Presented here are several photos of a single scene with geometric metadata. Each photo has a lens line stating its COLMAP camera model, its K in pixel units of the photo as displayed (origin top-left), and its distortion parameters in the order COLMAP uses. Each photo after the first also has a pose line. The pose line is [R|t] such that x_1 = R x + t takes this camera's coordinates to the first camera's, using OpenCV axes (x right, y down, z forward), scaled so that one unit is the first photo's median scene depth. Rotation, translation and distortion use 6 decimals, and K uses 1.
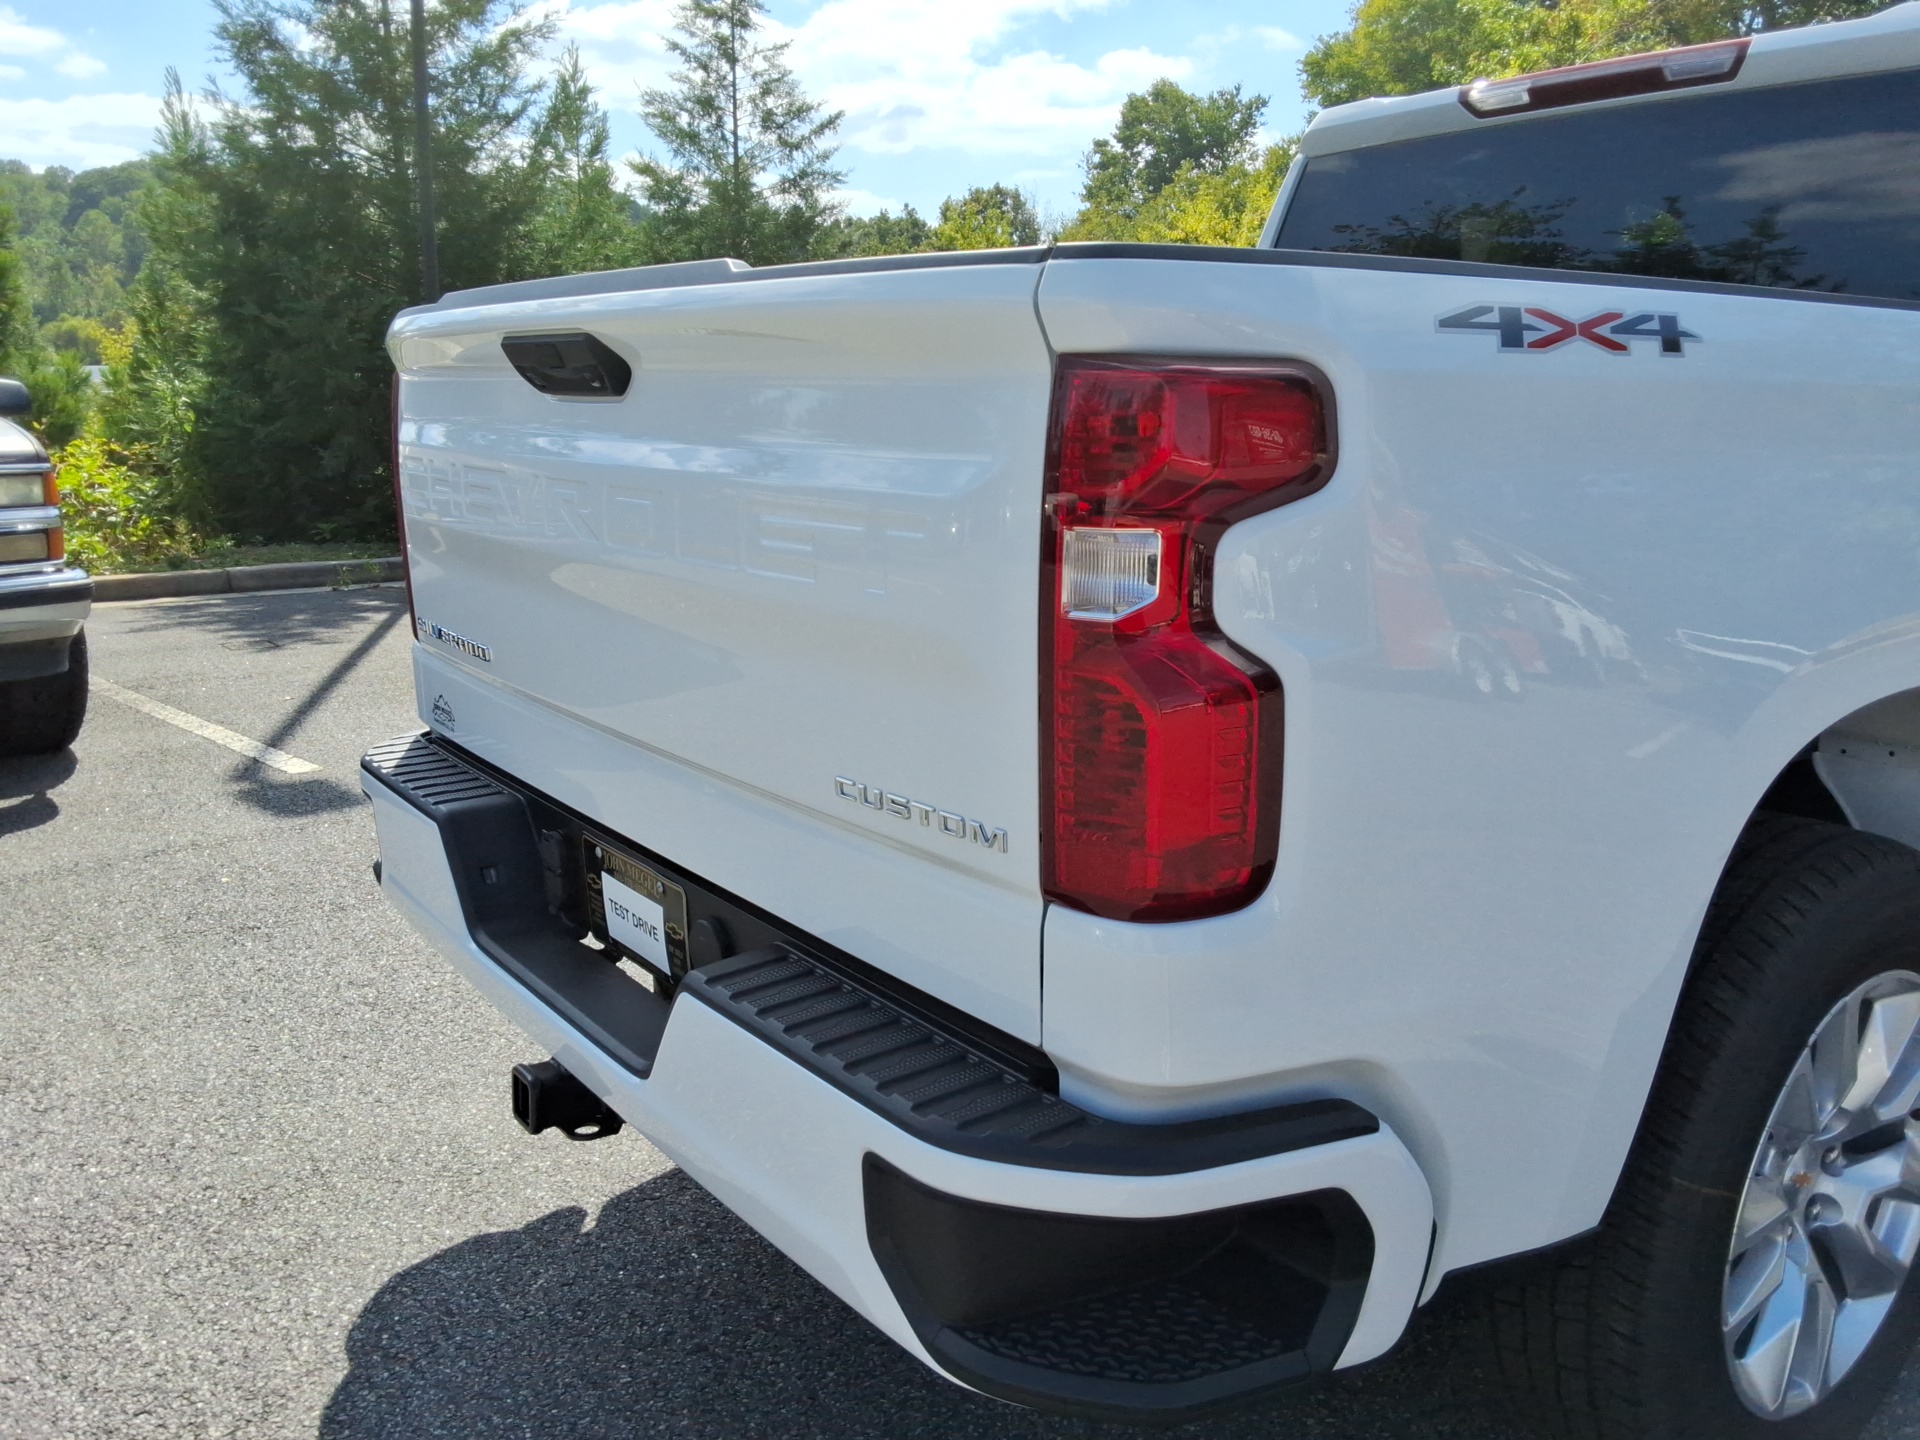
lens RADIAL K [[1542.0, 0, 977.0], [0, 1542.0, 696.7], [0, 0, 1]] dist [0.112447, -0.177782]
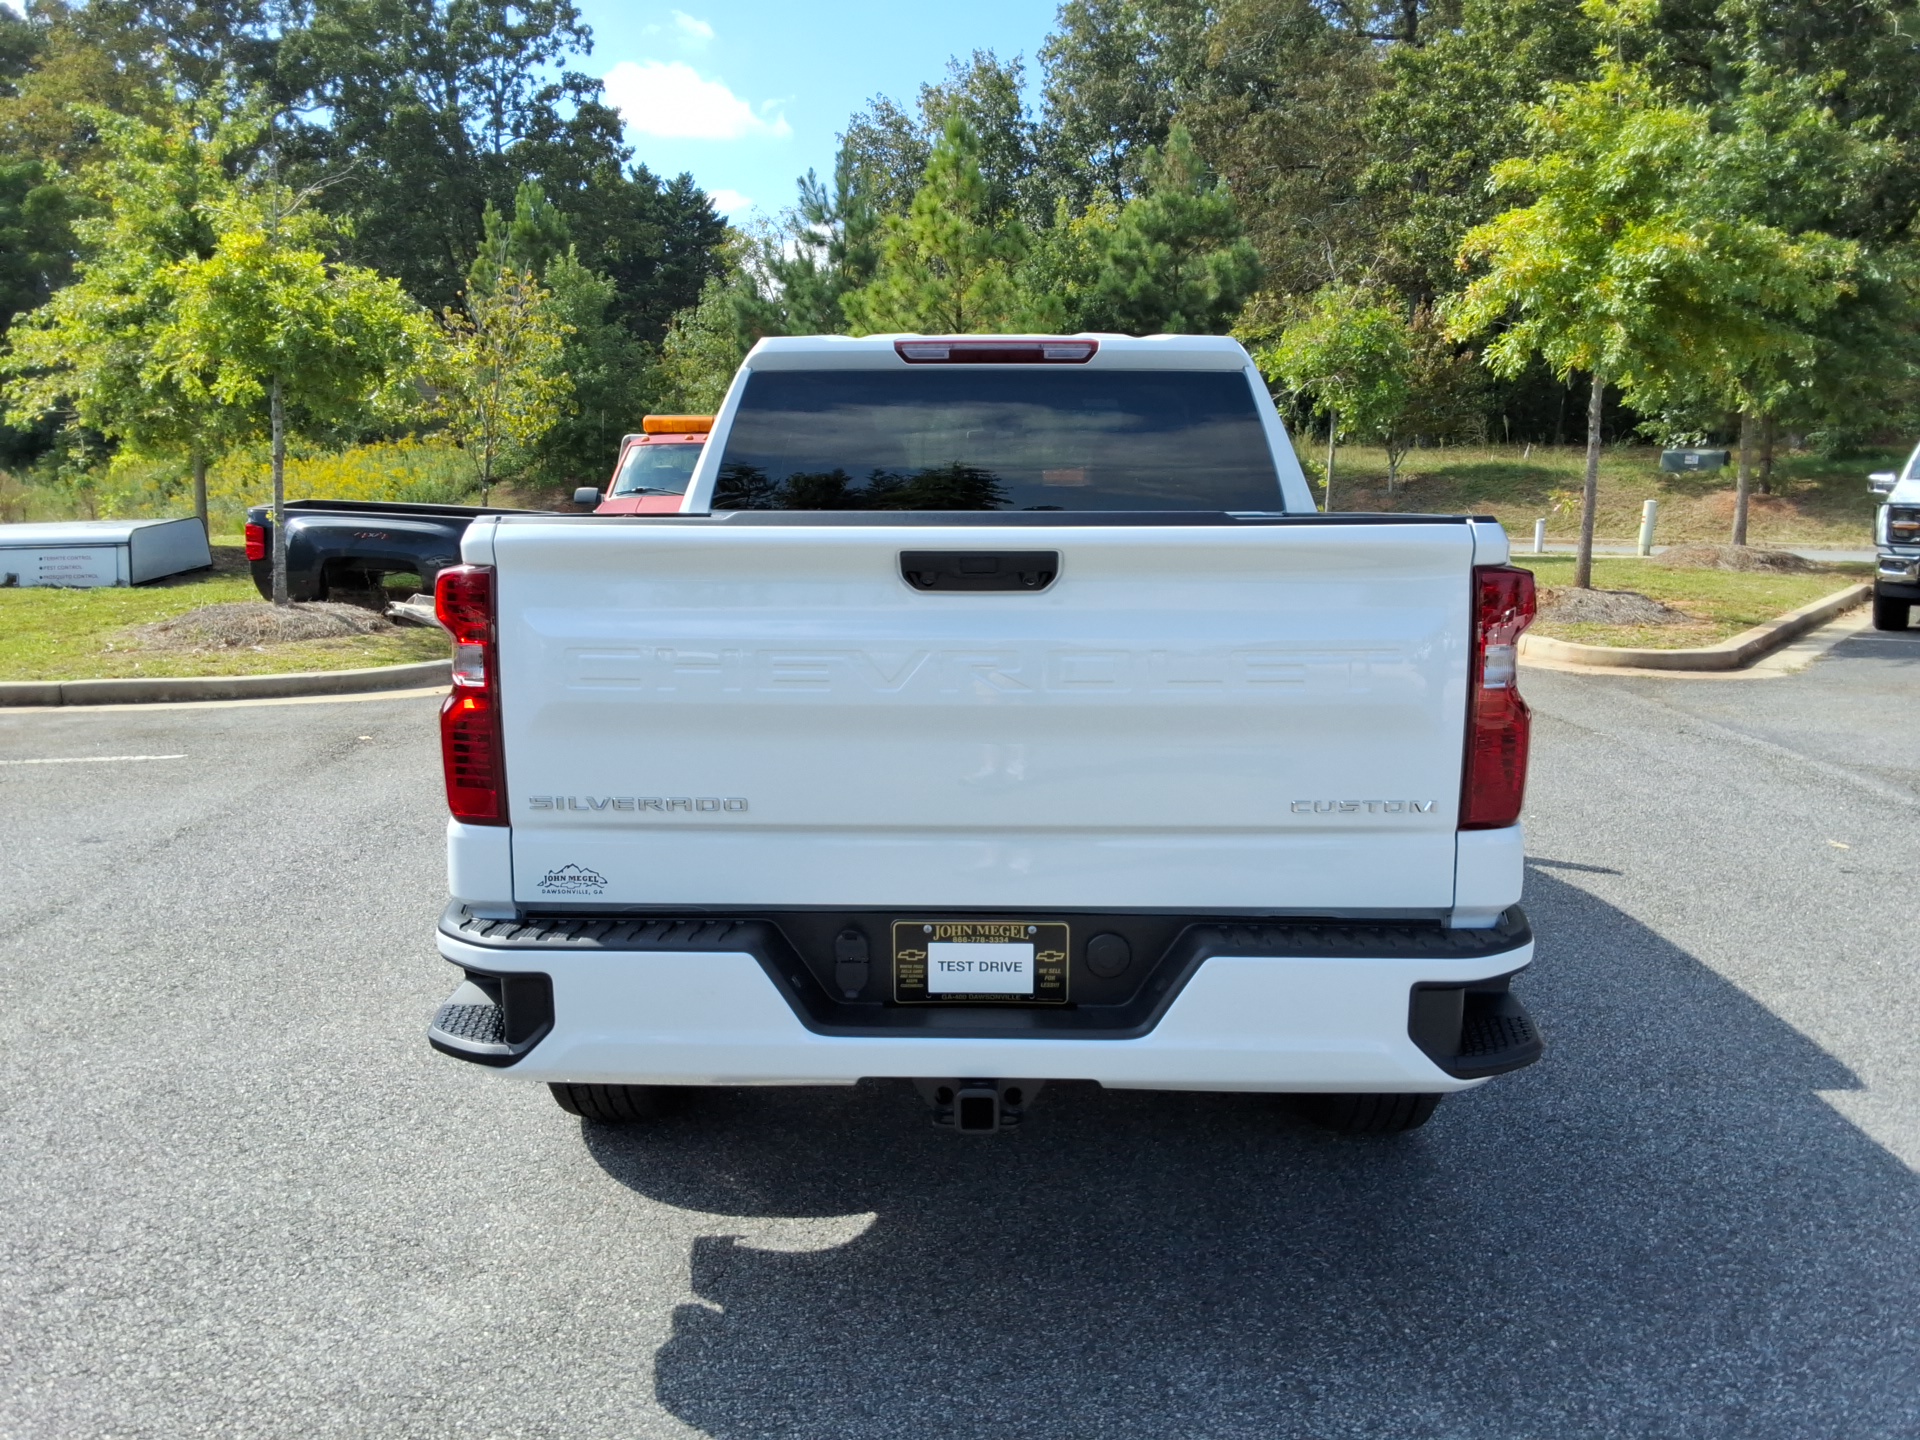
lens RADIAL K [[1542.0, 0, 977.0], [0, 1542.0, 701.4], [0, 0, 1]] dist [0.112447, -0.177782]
pose [[0.616677, -0.107890, 0.779788, -1.143695], [0.155150, 0.987792, 0.013972, -0.095911], [-0.771776, 0.112368, 0.625887, 0.116629]]
